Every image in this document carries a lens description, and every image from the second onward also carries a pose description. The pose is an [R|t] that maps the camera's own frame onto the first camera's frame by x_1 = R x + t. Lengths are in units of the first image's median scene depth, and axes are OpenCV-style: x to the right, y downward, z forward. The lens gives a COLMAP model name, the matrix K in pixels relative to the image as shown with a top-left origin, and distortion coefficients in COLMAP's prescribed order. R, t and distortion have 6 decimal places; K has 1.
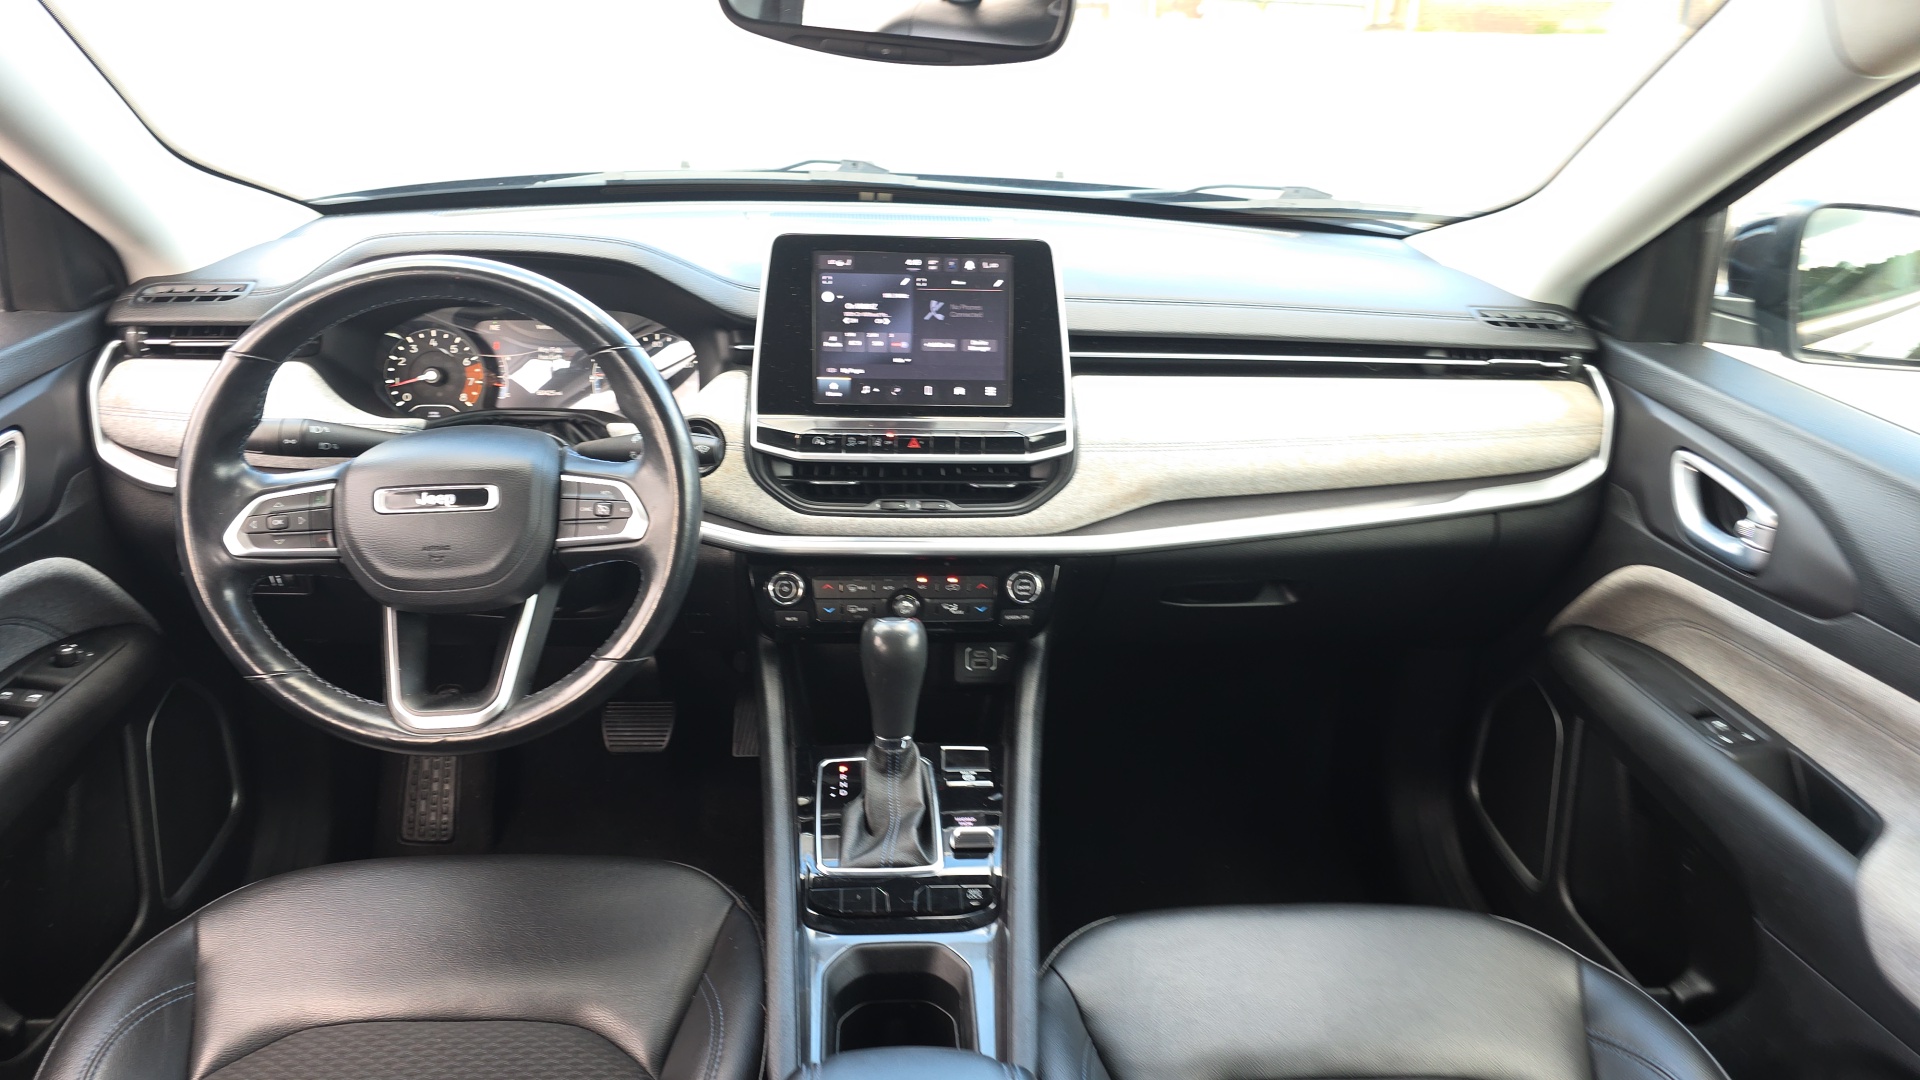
lens RADIAL K [[1310.4, 0, 961.5], [0, 1310.4, 560.3], [0, 0, 1]] dist [0.067886, -0.071015]
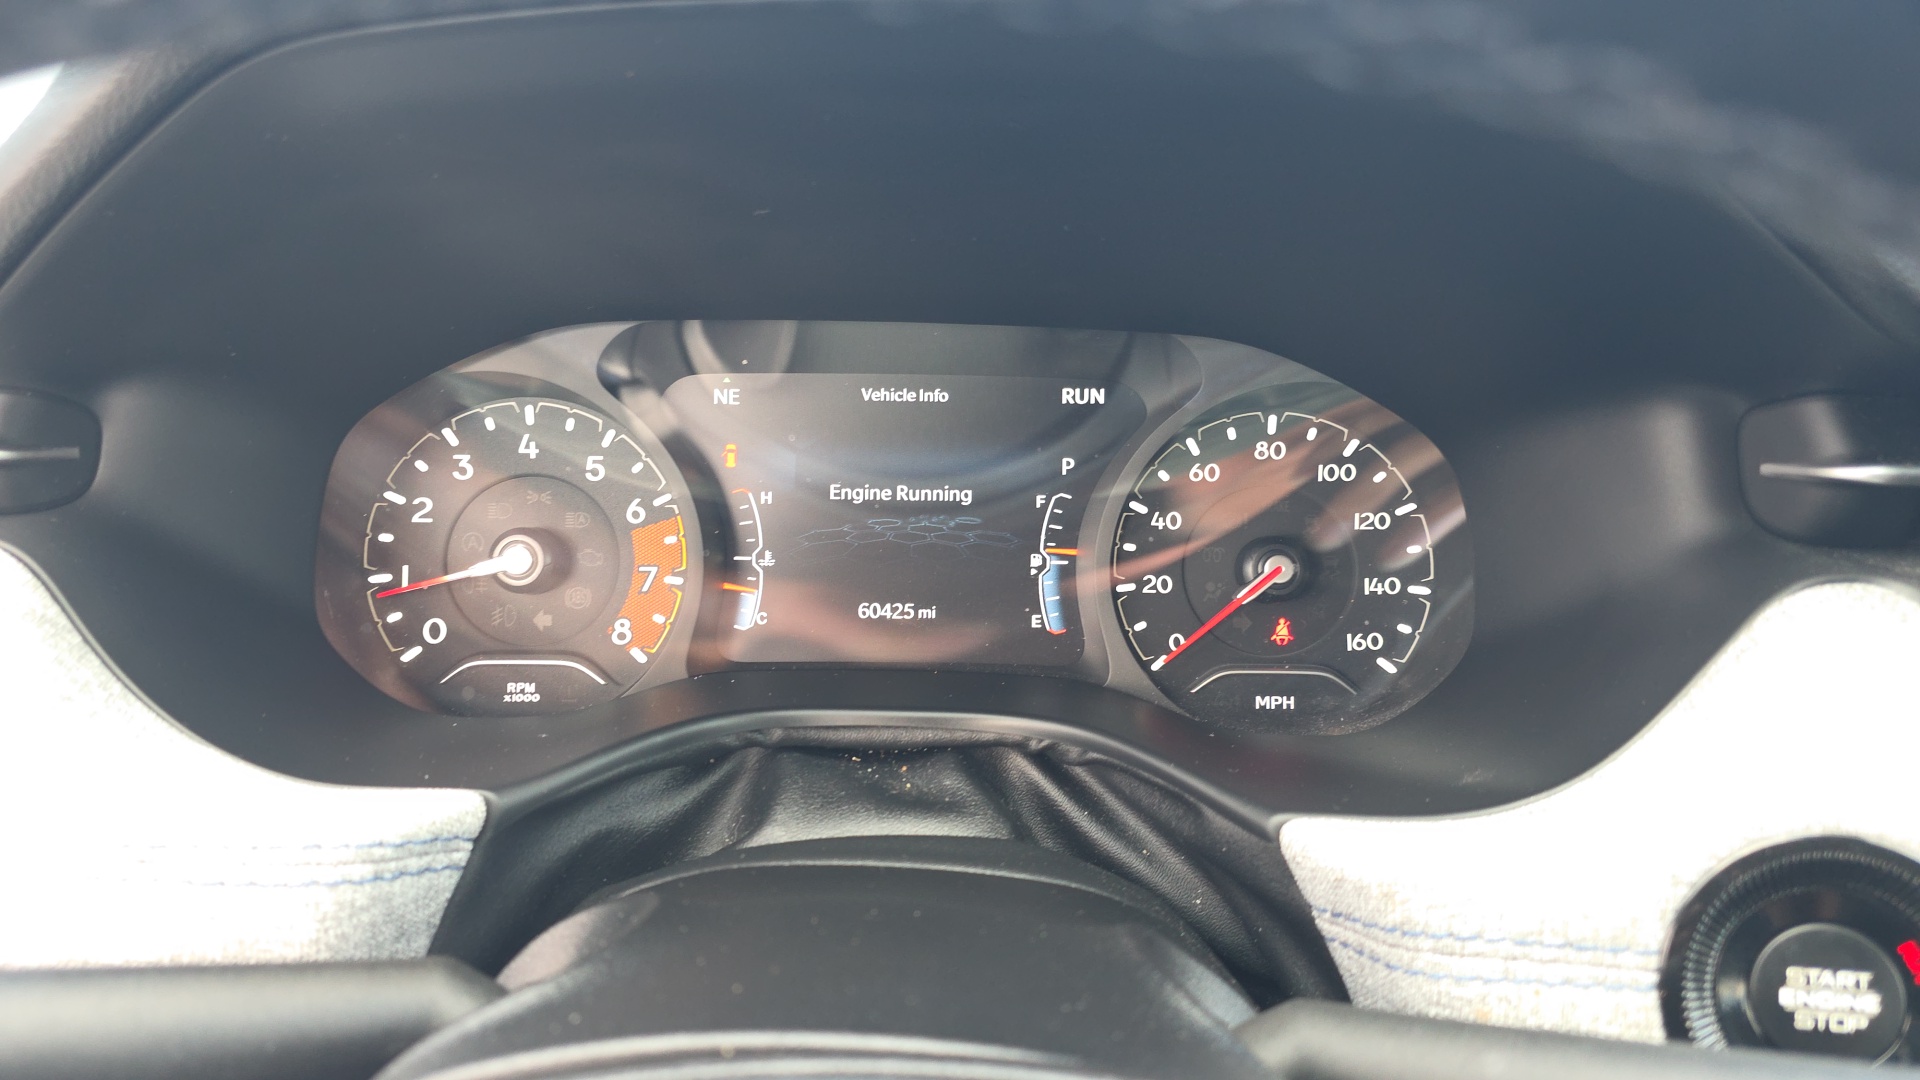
lens RADIAL K [[1290.7, 0, 916.8], [0, 1290.7, 539.0], [0, 0, 1]] dist [0.046504, -0.066104]
pose [[0.997186, 0.009382, -0.074374, -0.322857], [-0.014477, 0.997562, -0.068269, -0.139221], [0.073552, 0.069153, 0.994891, 0.799254]]
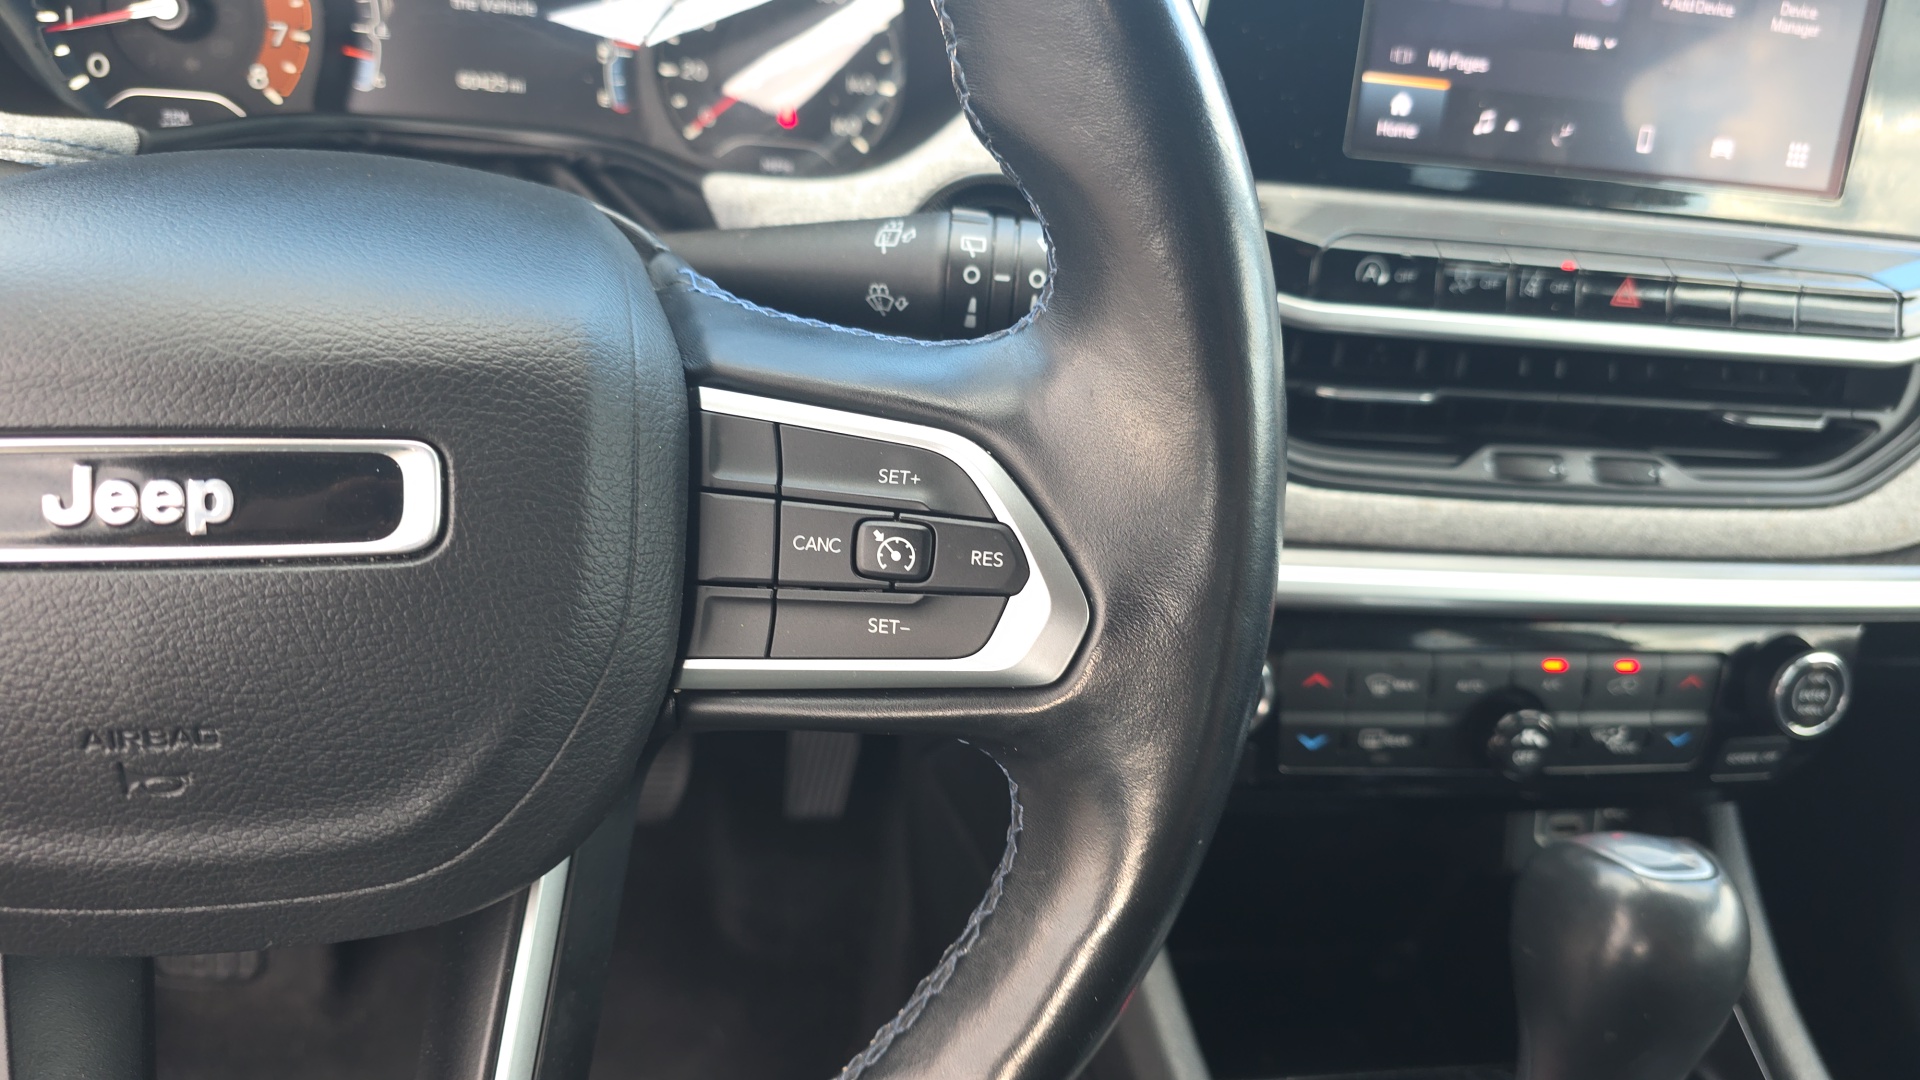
lens RADIAL K [[1341.1, 0, 944.0], [0, 1341.1, 548.6], [0, 0, 1]] dist [0.033767, -0.054202]
pose [[0.992712, 0.036870, 0.114729, -0.250627], [-0.053346, 0.988134, 0.144035, -0.064108], [-0.108057, -0.149106, 0.982899, 0.657801]]
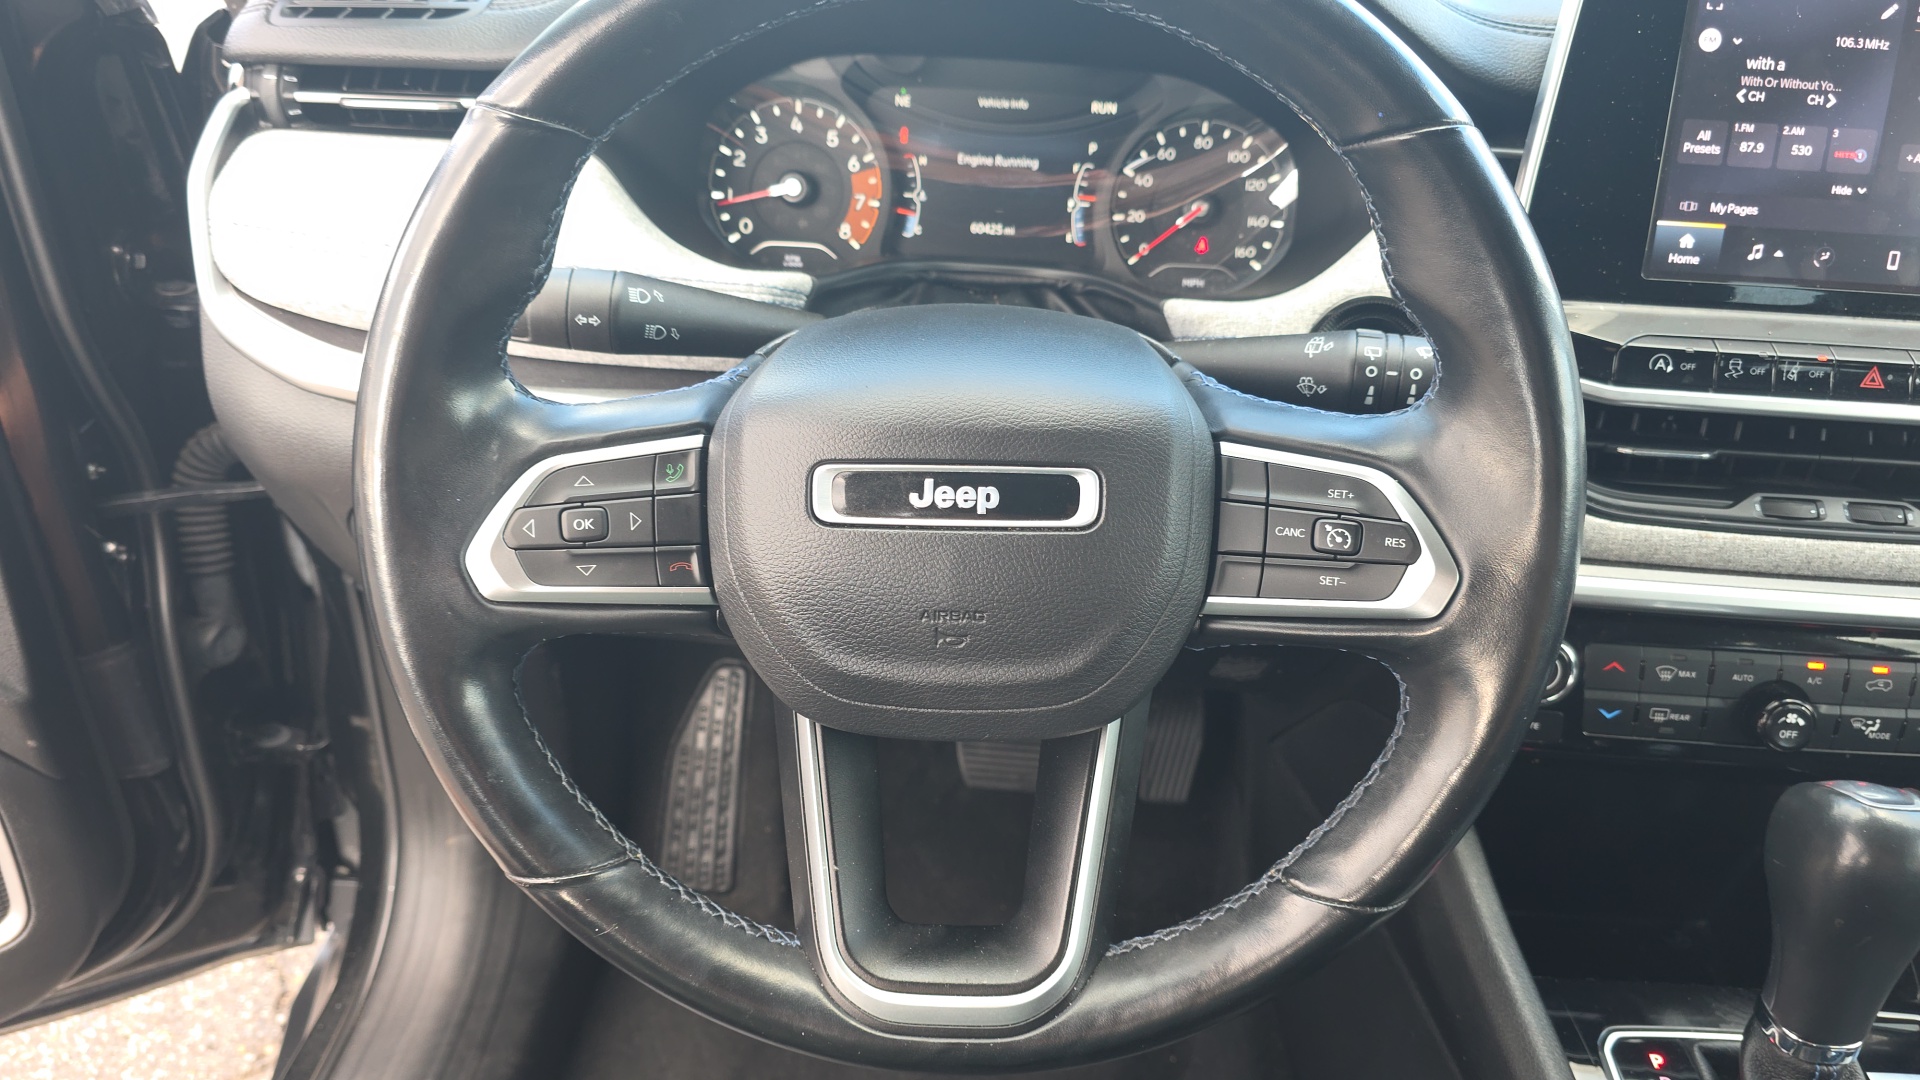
lens RADIAL K [[1317.2, 0, 950.7], [0, 1317.2, 546.4], [0, 0, 1]] dist [0.048264, -0.048286]
pose [[0.993065, 0.069129, -0.095097, -0.303232], [-0.058193, 0.991852, 0.113324, -0.064992], [0.102156, -0.107004, 0.988997, 0.502718]]
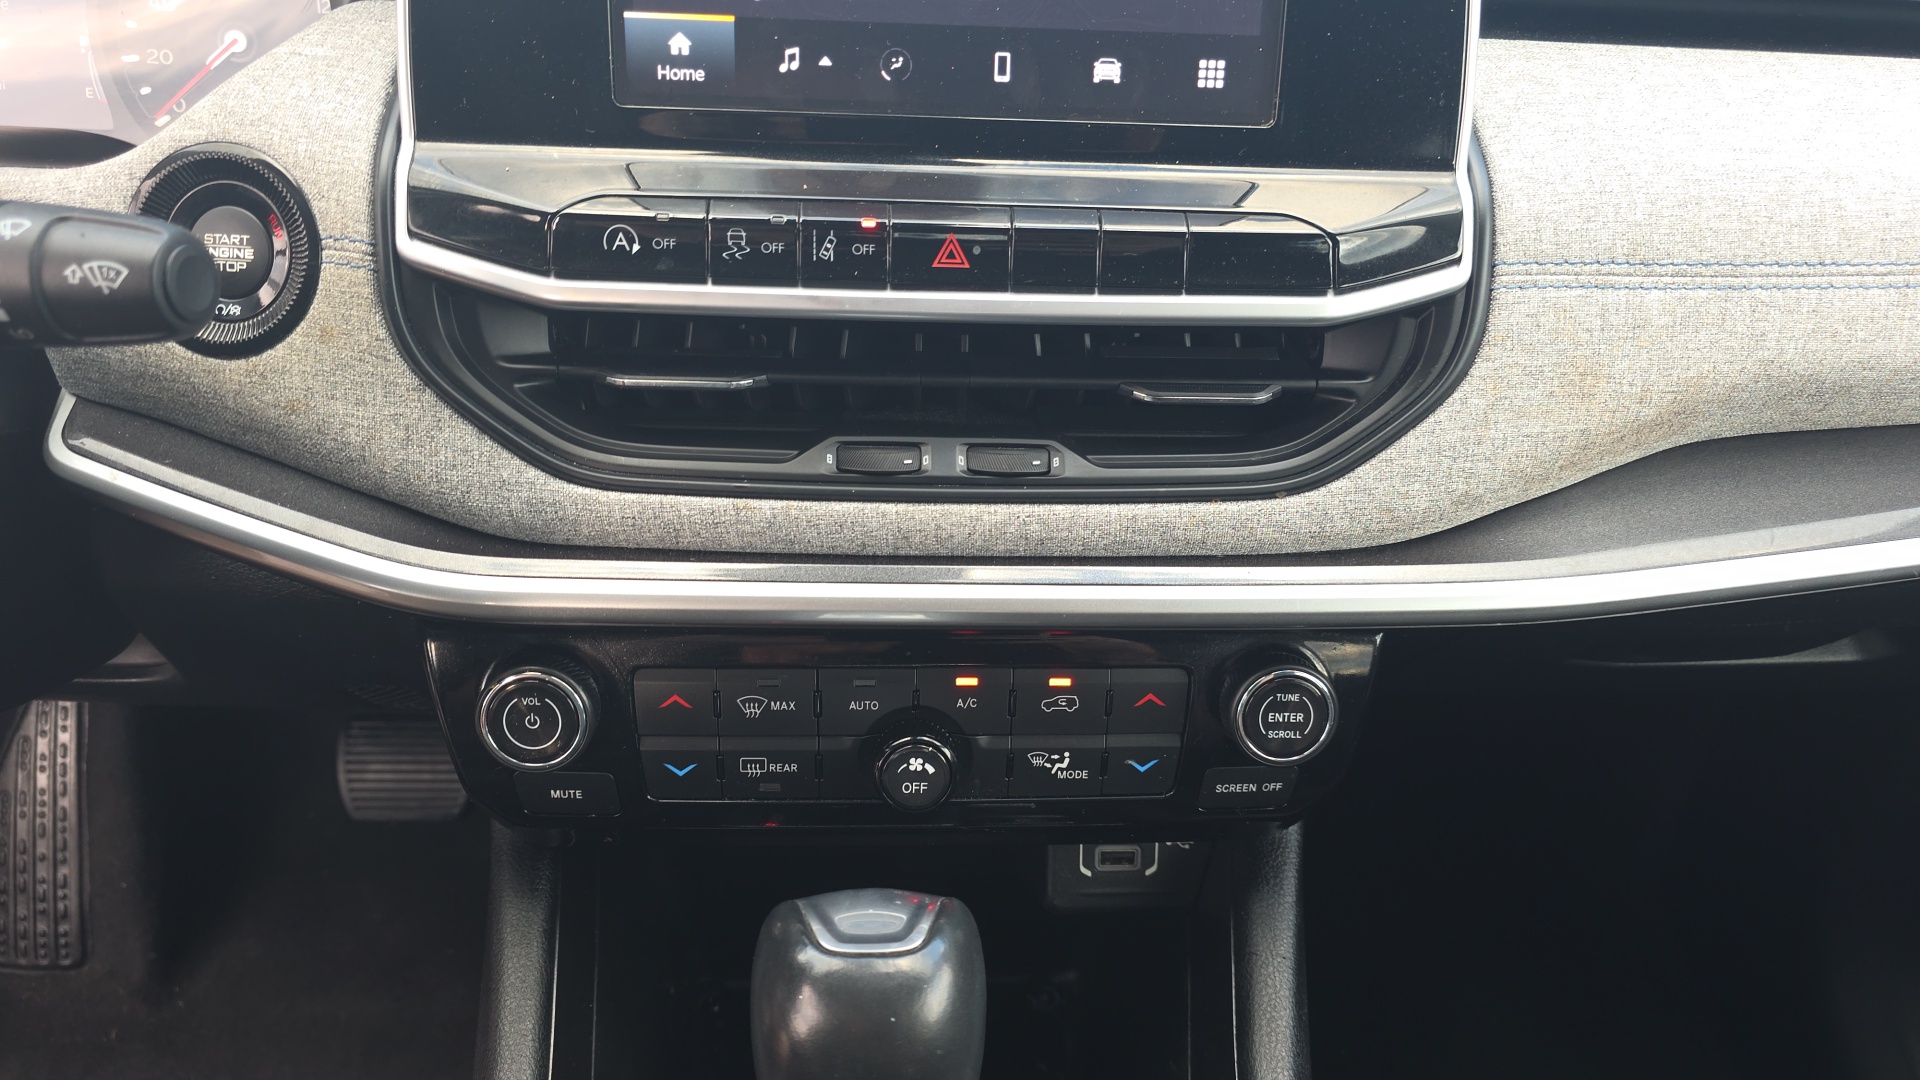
lens RADIAL K [[1293.0, 0, 960.0], [0, 1293.0, 540.0], [0, 0, 1]] dist [0.076767, -0.091283]
pose [[0.999620, 0.021206, -0.017597, -0.027622], [-0.018147, 0.987152, 0.158750, -0.071553], [0.020737, -0.158370, 0.987162, 0.698768]]
